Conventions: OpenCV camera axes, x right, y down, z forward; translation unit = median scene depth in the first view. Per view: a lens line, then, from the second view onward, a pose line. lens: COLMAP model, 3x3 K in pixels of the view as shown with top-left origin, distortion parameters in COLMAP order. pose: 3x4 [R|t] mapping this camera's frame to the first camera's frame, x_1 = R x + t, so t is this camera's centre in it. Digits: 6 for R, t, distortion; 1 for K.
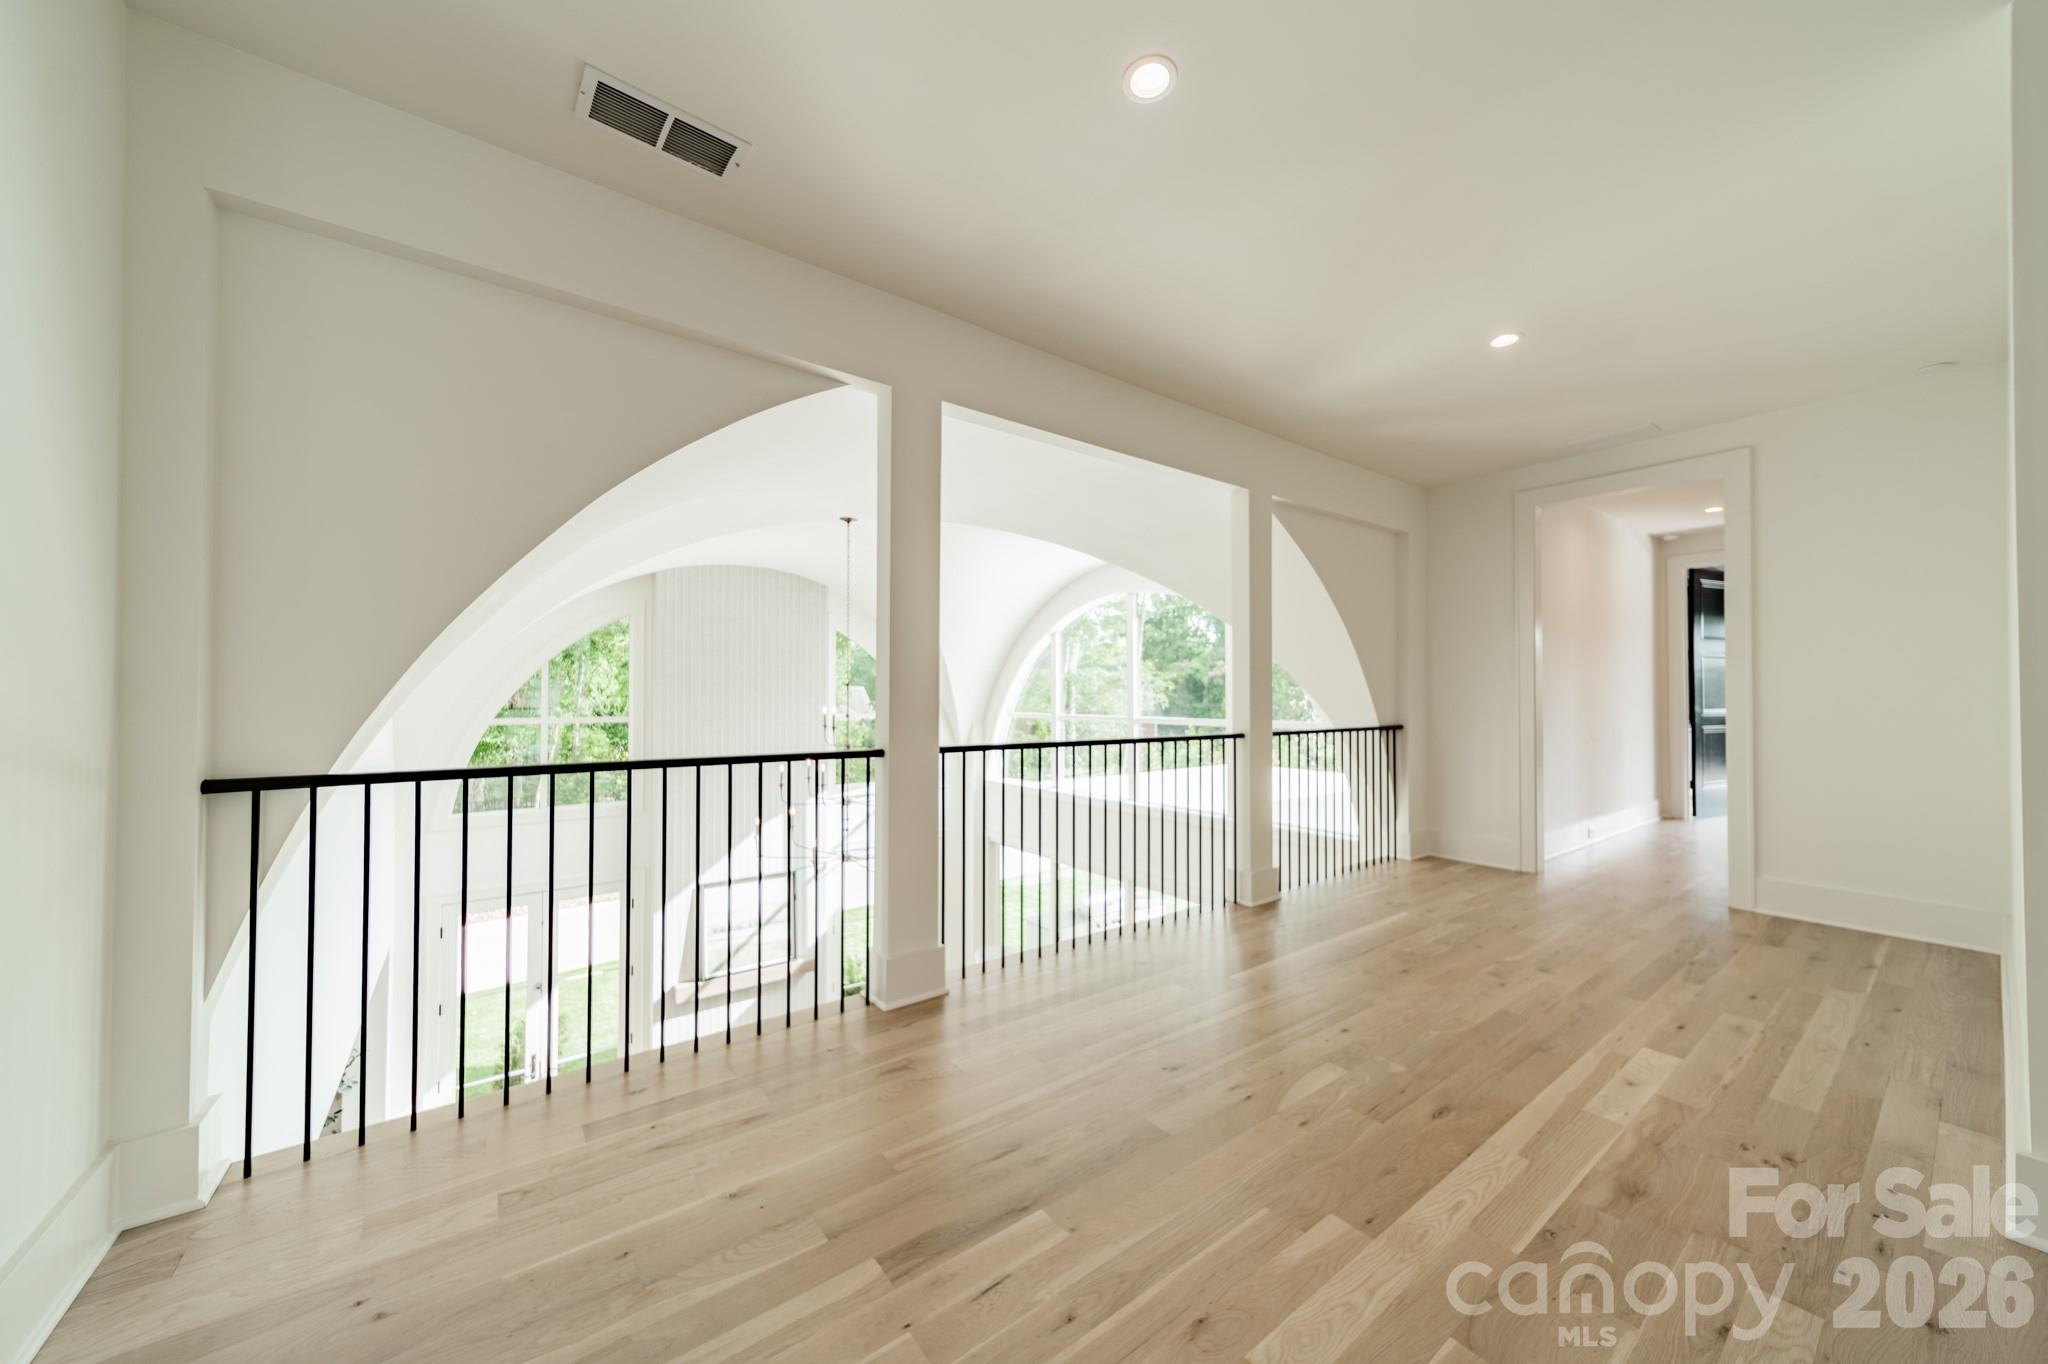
lens RADIAL K [[721.0, 0, 1027.2], [0, 721.0, 688.1], [0, 0, 1]] dist [0.008421, 0.000312]
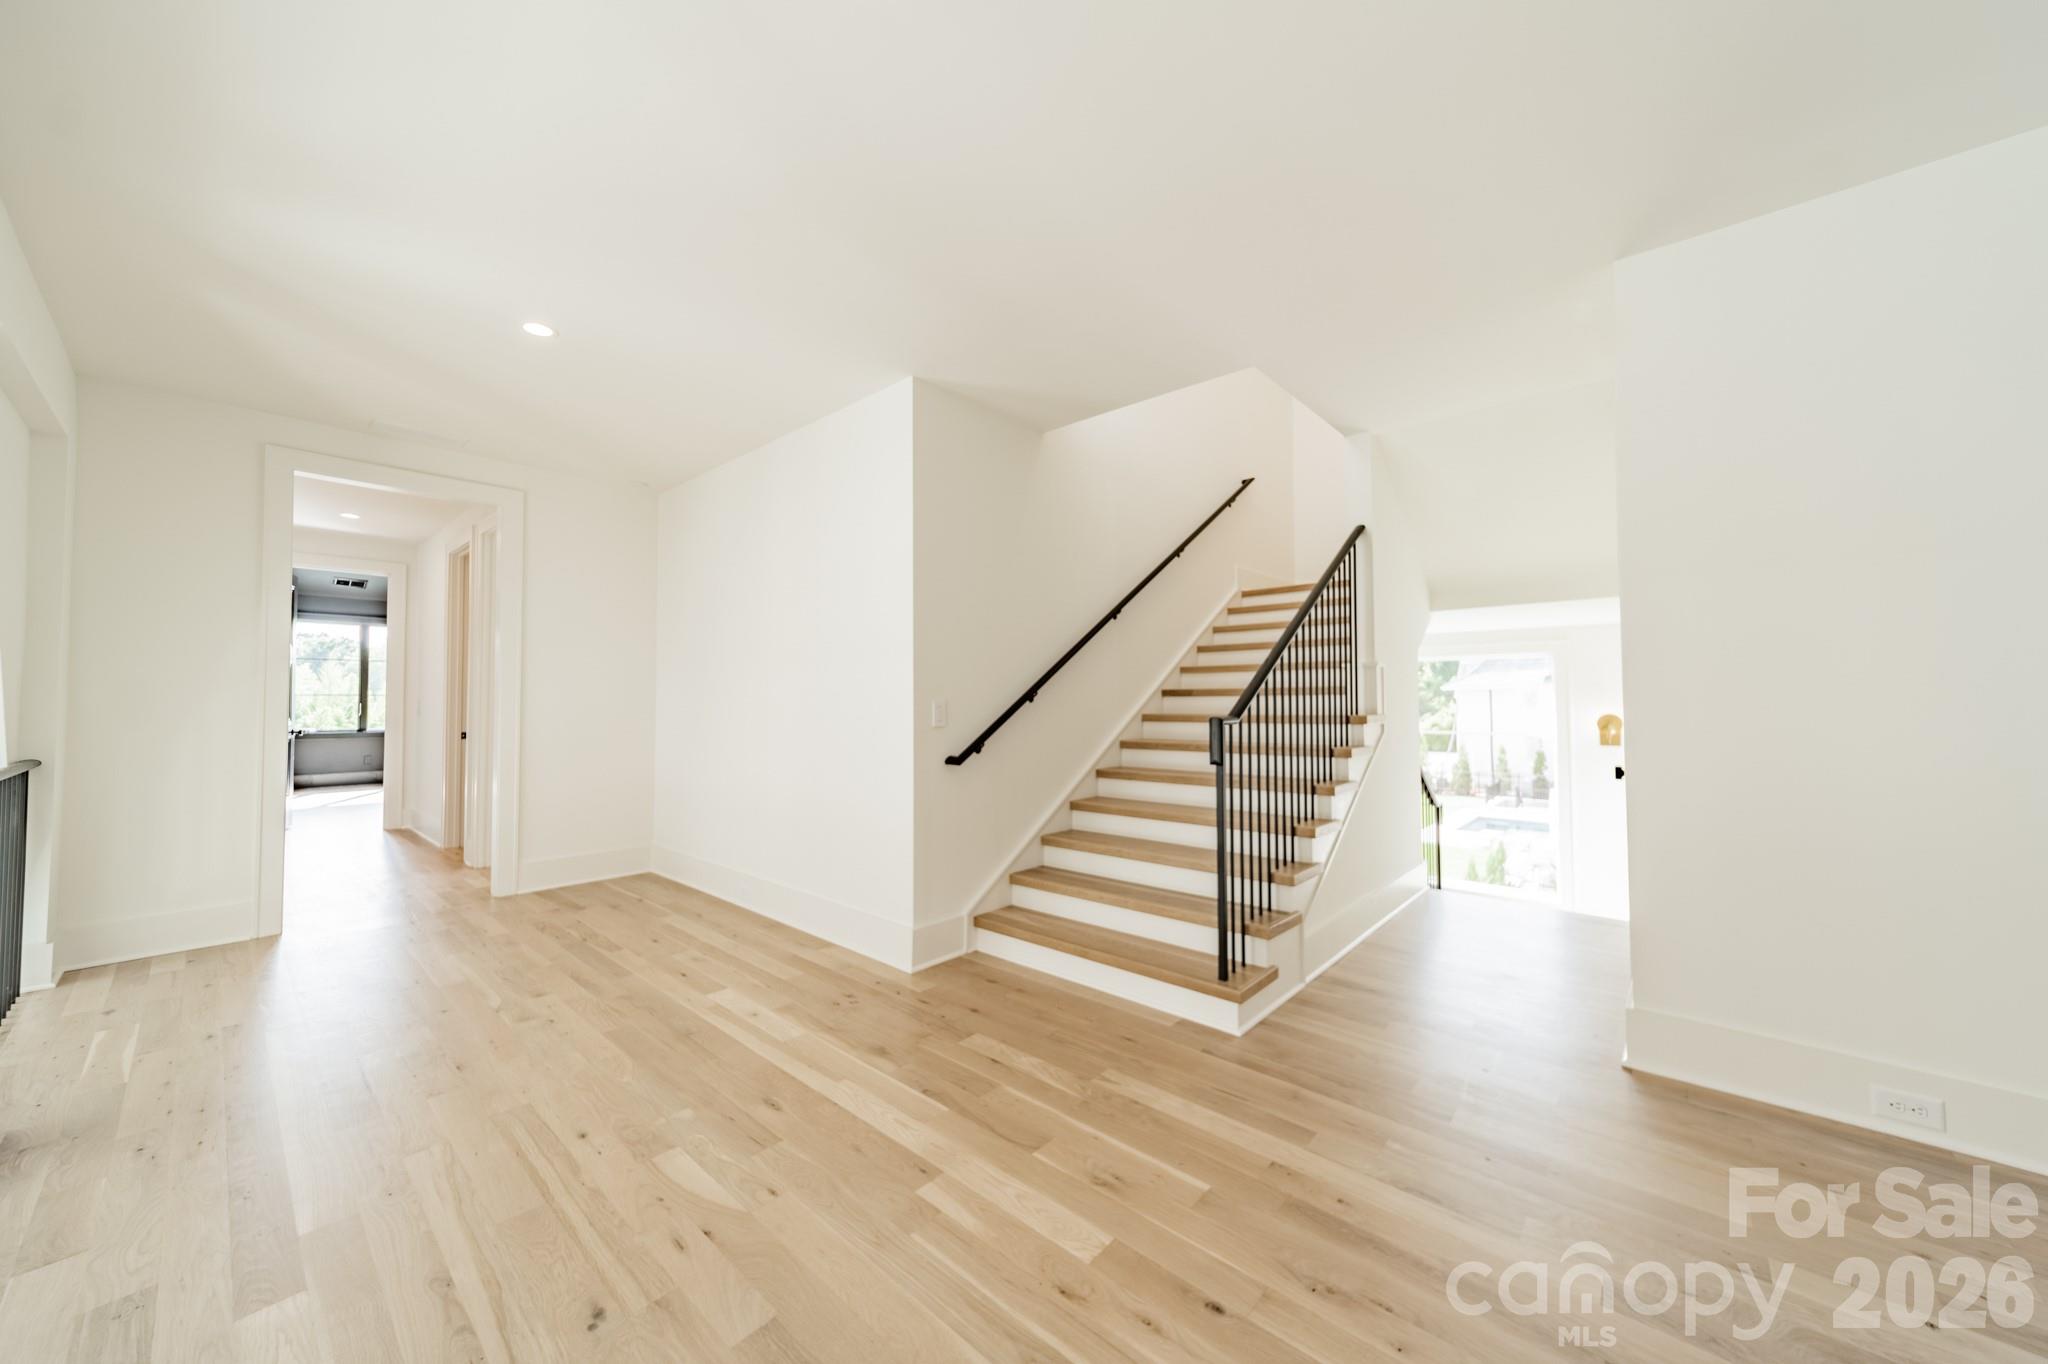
lens RADIAL K [[721.0, 0, 1025.7], [0, 721.0, 683.6], [0, 0, 1]] dist [0.008421, 0.000312]
pose [[-0.202031, 0.022638, 0.979117, -0.490319], [-0.011778, 0.999604, -0.025542, -0.008704], [-0.979308, -0.016692, -0.201684, 0.753941]]
